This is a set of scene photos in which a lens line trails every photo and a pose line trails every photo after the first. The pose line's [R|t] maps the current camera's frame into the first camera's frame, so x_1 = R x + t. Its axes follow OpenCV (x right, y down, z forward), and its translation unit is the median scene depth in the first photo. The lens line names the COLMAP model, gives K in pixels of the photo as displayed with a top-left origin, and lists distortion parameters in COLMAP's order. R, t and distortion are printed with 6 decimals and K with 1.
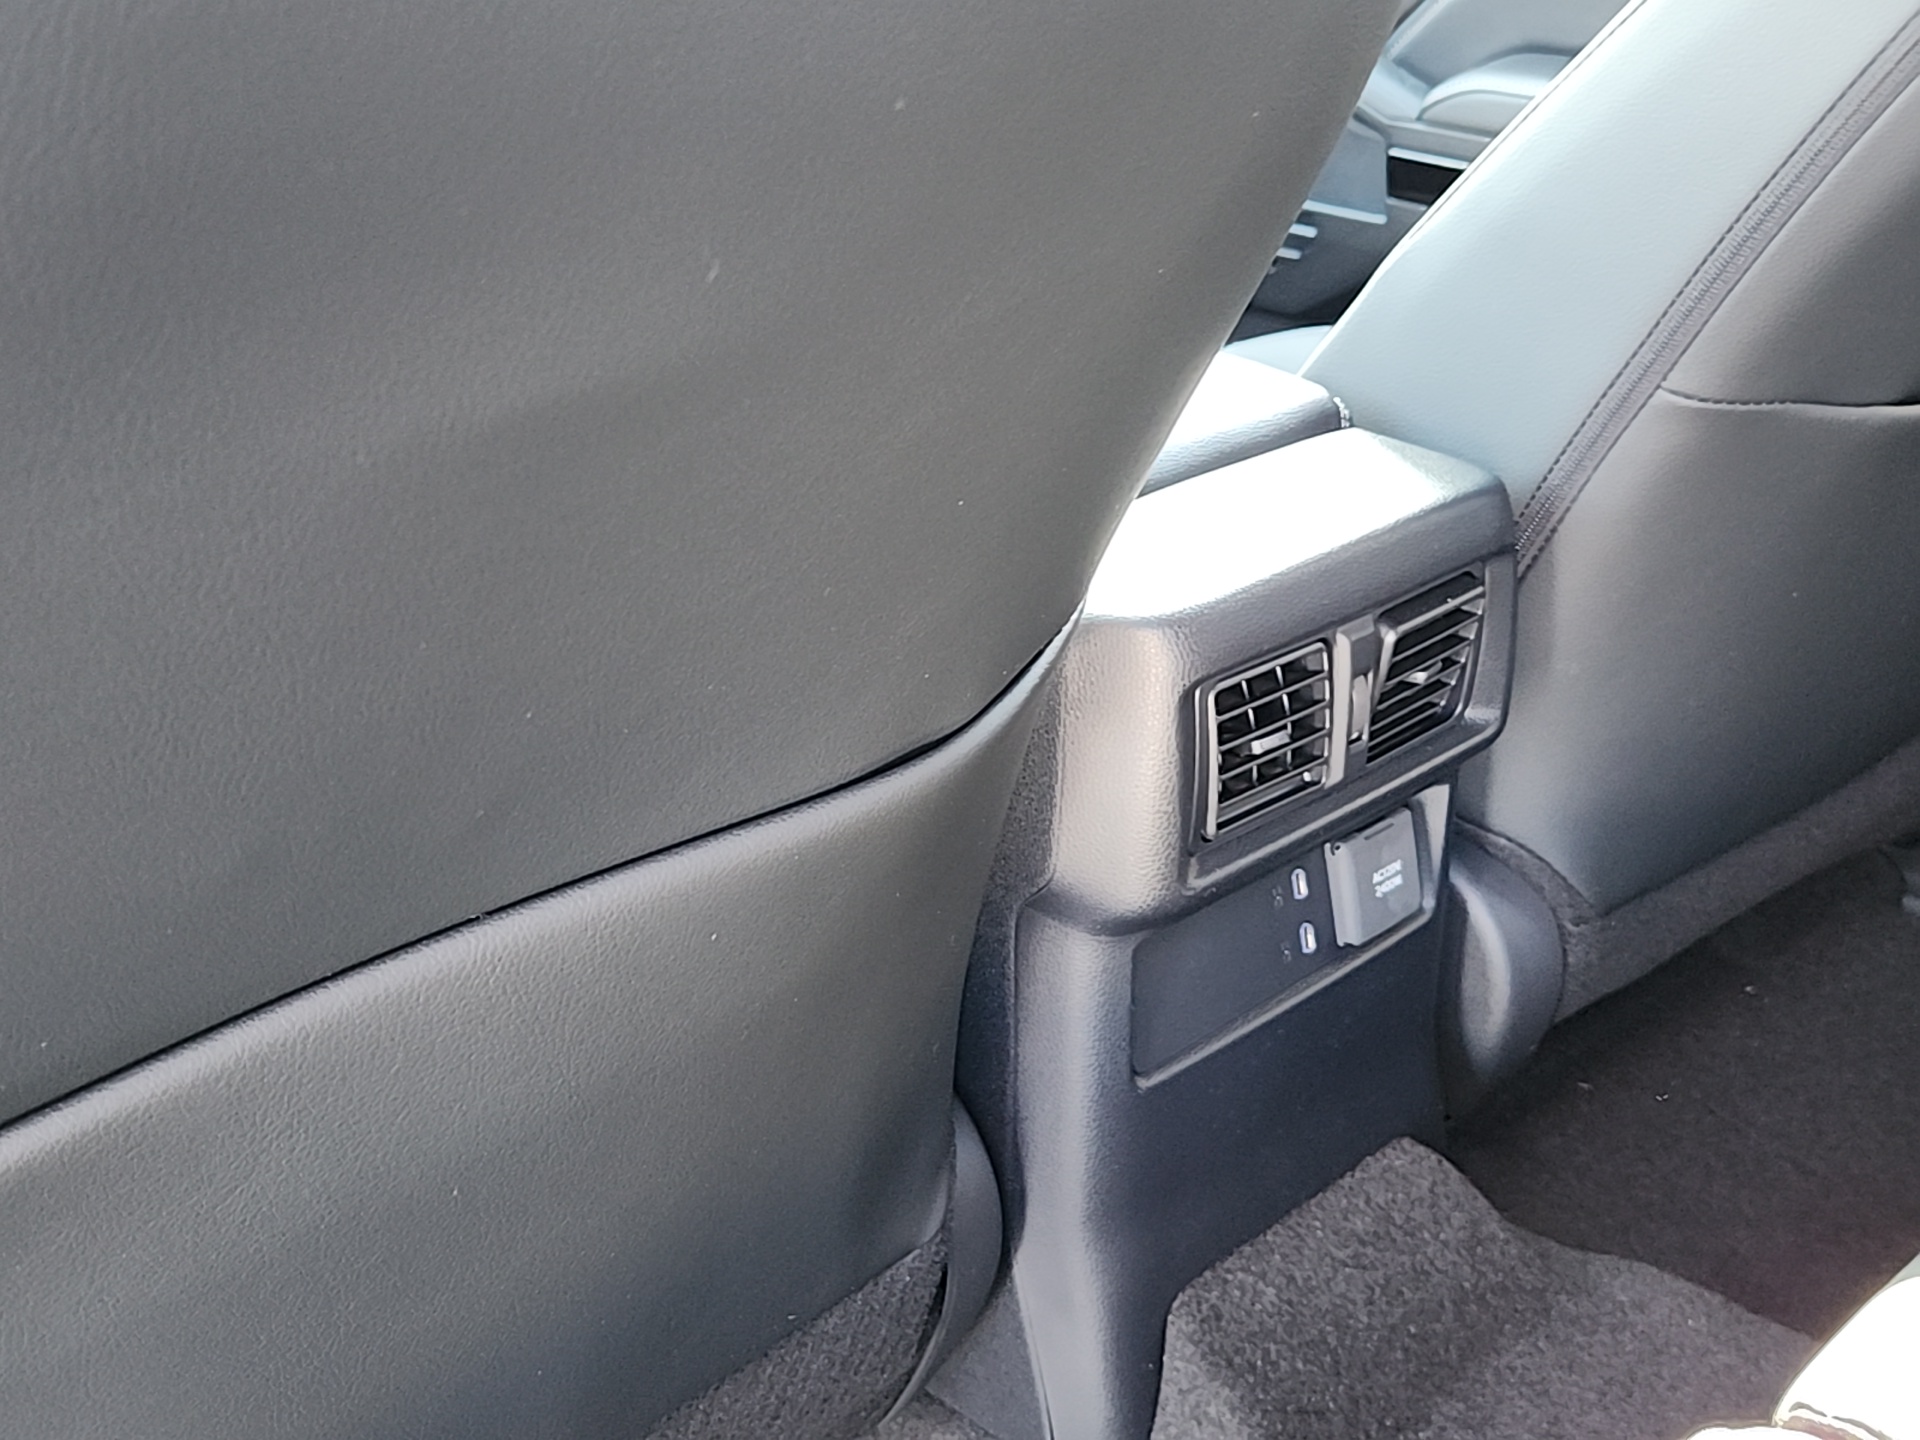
lens RADIAL K [[1722.1, 0, 958.5], [0, 1722.1, 618.9], [0, 0, 1]] dist [0.005260, -0.001368]
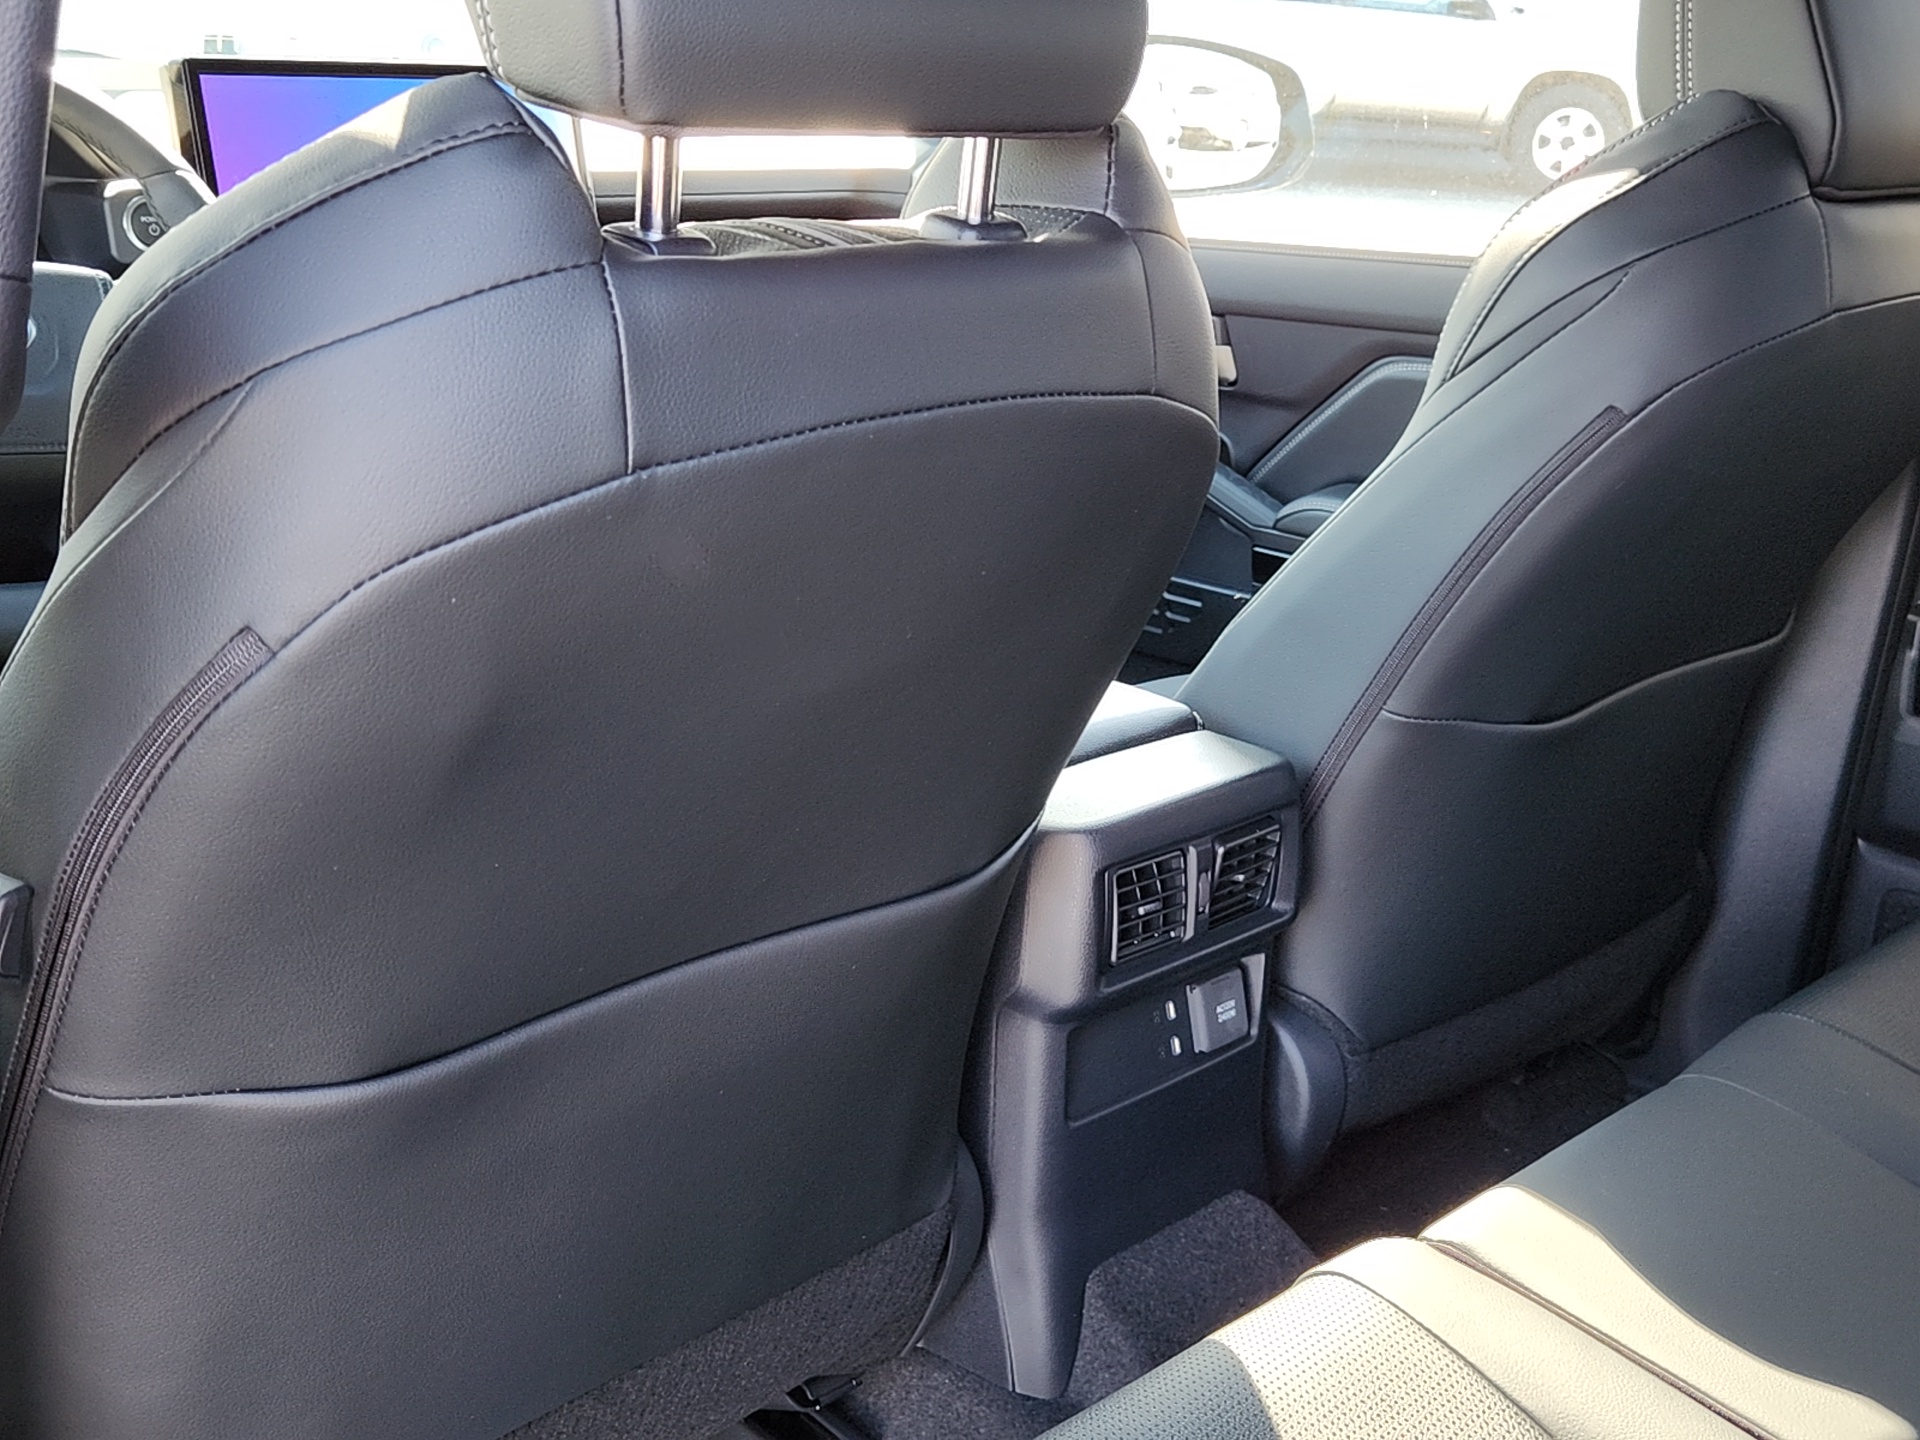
lens RADIAL K [[1653.2, 0, 971.3], [0, 1653.2, 719.5], [0, 0, 1]] dist [0.058434, -0.075371]
pose [[0.998696, 0.026926, 0.043384, -0.064428], [-0.020809, 0.990526, -0.135739, 0.102863], [-0.046628, 0.134659, 0.989794, -0.580758]]
